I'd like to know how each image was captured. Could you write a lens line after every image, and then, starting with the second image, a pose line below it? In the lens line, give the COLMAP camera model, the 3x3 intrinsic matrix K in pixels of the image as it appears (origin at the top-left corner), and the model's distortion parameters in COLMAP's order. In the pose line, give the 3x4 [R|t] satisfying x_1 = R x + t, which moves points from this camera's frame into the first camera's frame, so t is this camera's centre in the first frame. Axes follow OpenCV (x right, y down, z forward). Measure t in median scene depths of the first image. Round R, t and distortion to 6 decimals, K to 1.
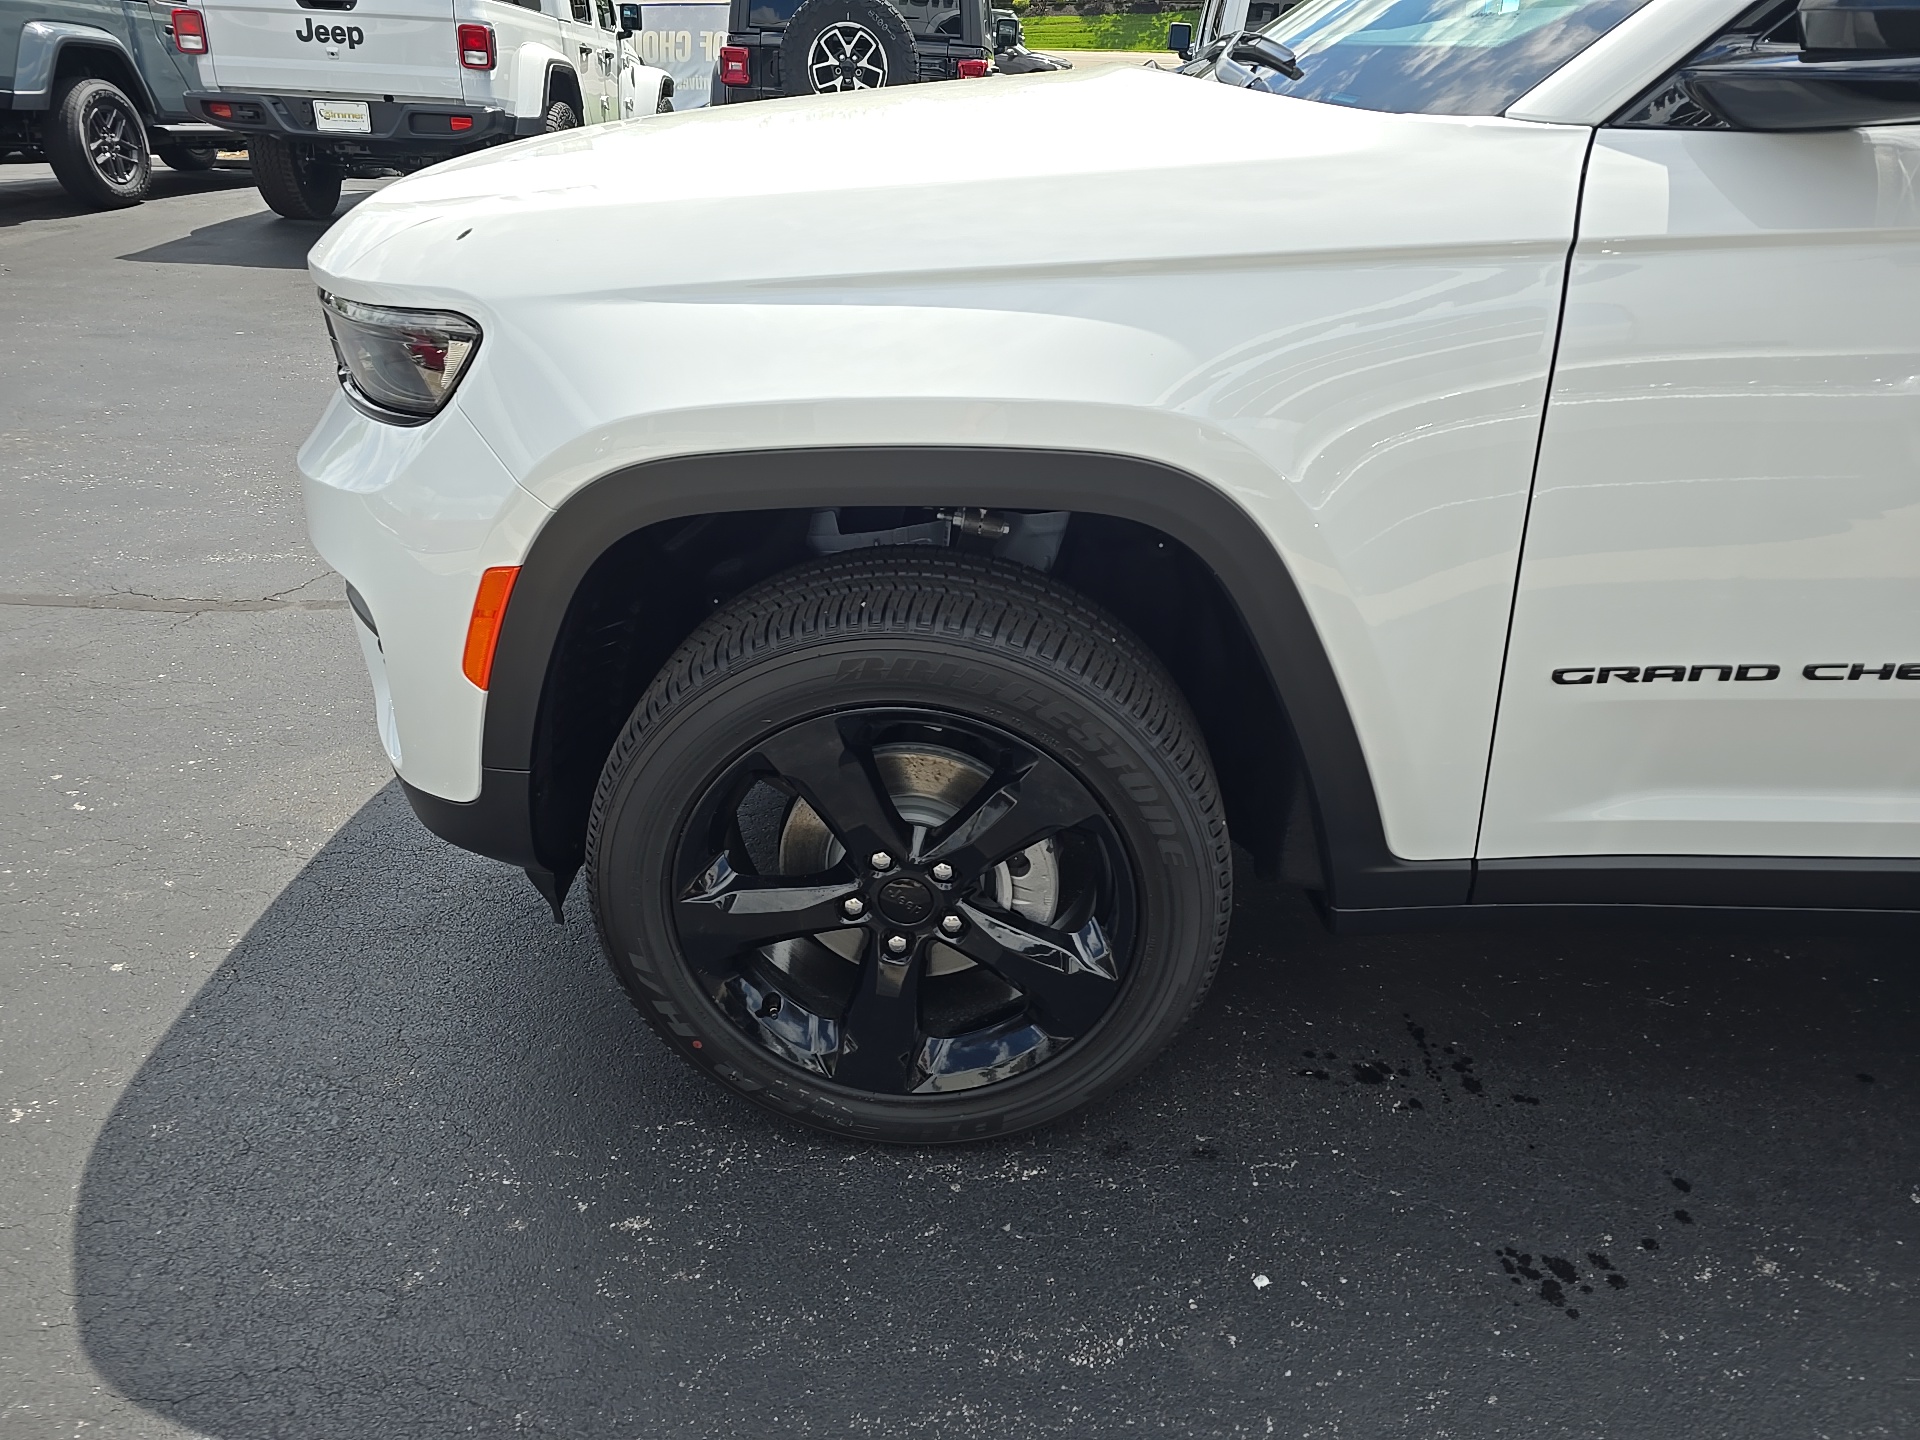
lens RADIAL K [[1287.1, 0, 952.1], [0, 1287.1, 722.1], [0, 0, 1]] dist [0.047703, -0.049051]
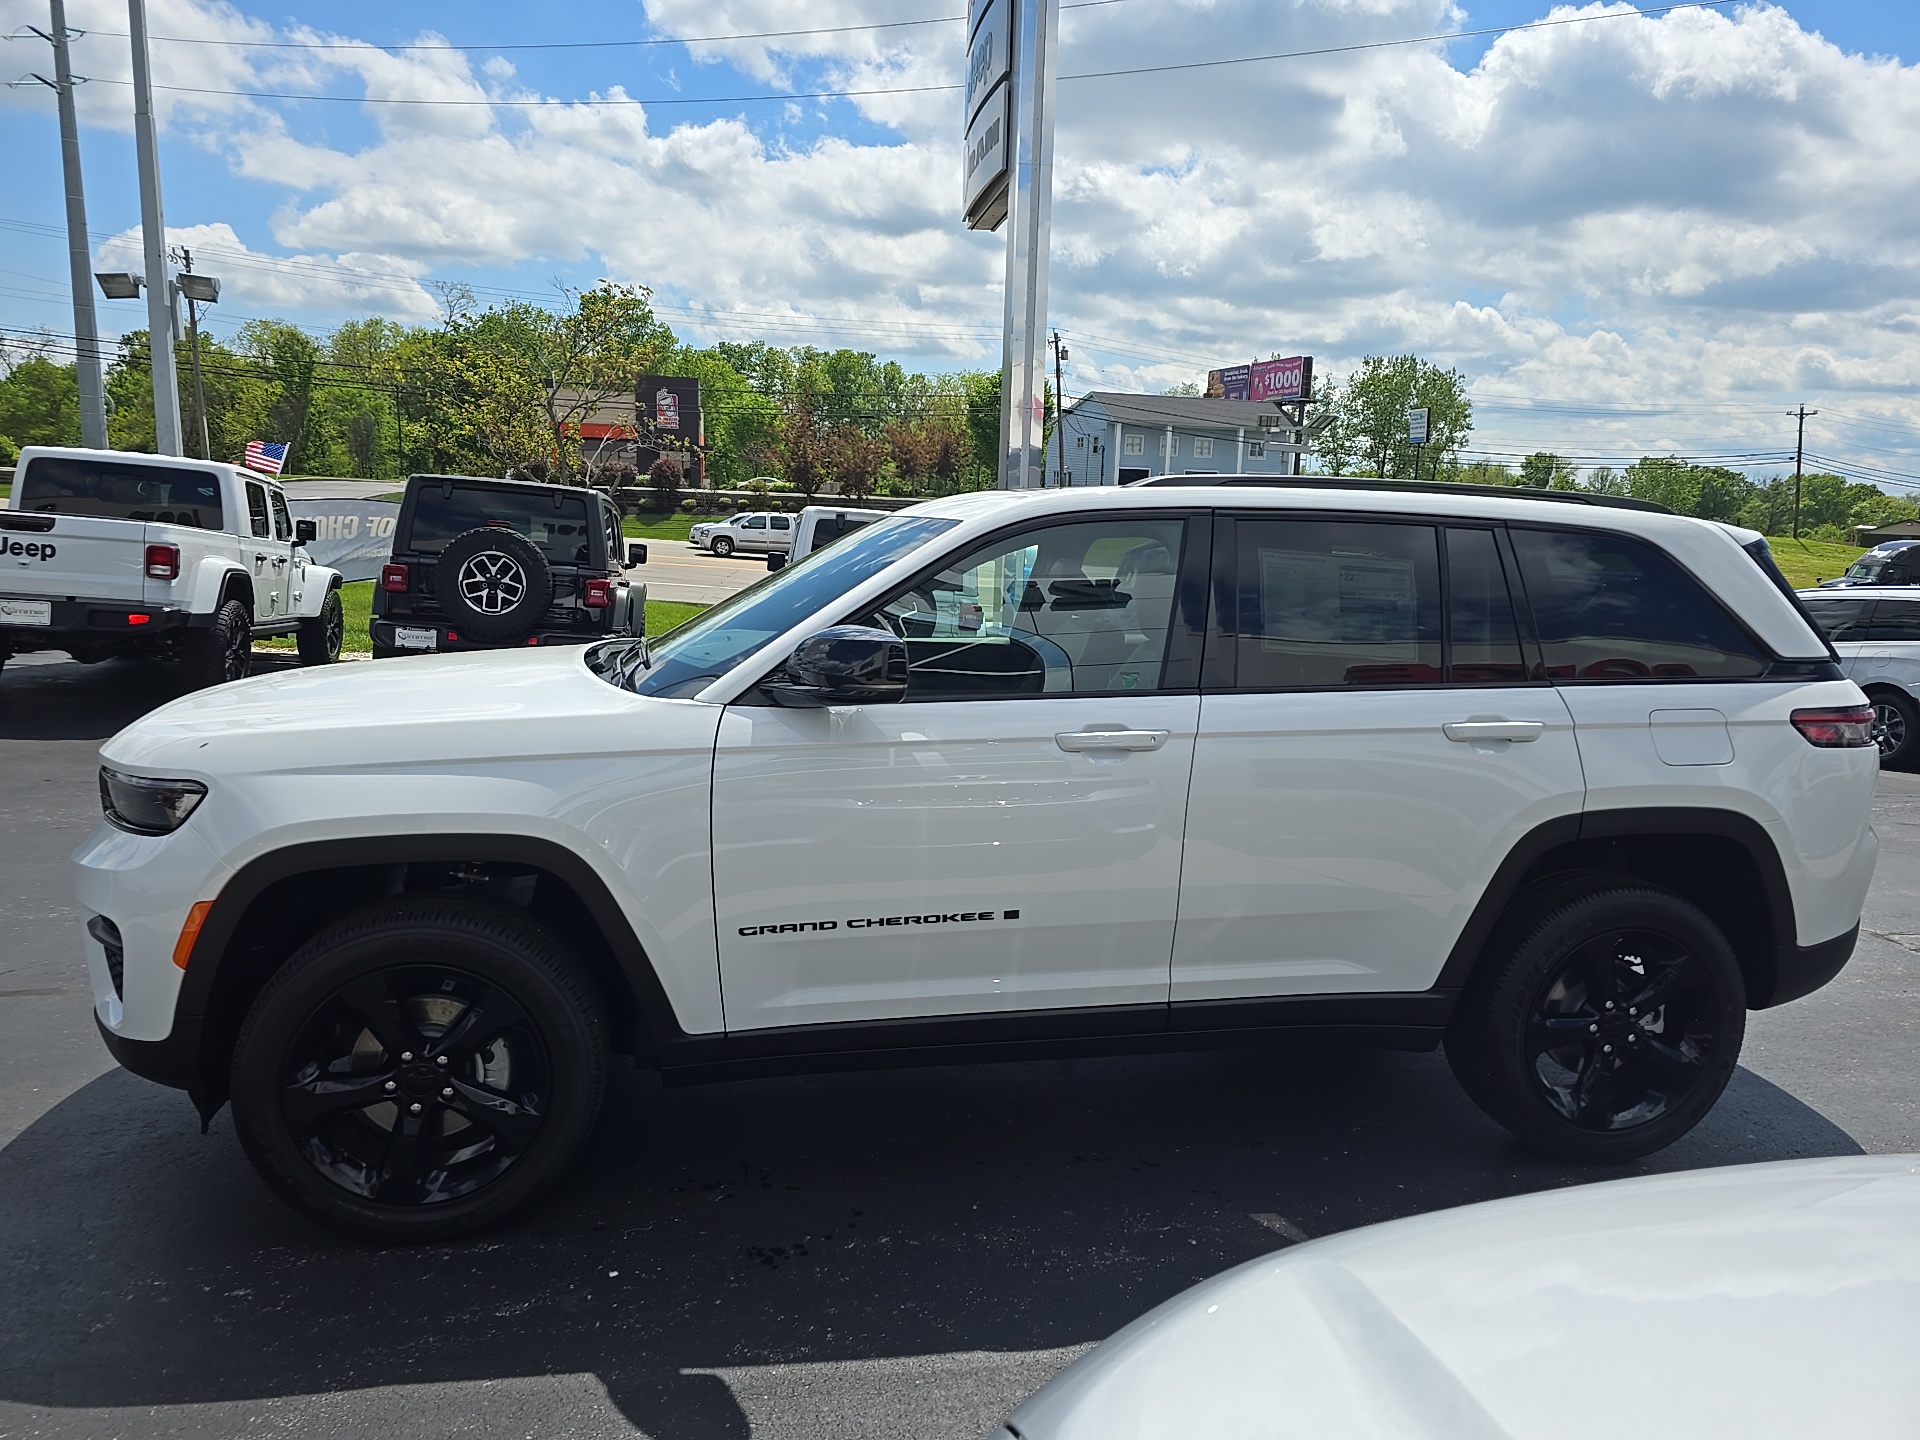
lens RADIAL K [[1282.2, 0, 963.6], [0, 1282.2, 694.5], [0, 0, 1]] dist [0.068650, -0.068849]
pose [[0.968415, 0.003233, 0.249323, 0.246235], [0.083948, 0.937314, -0.338223, 0.309373], [-0.234787, 0.348470, 0.907438, -1.047745]]
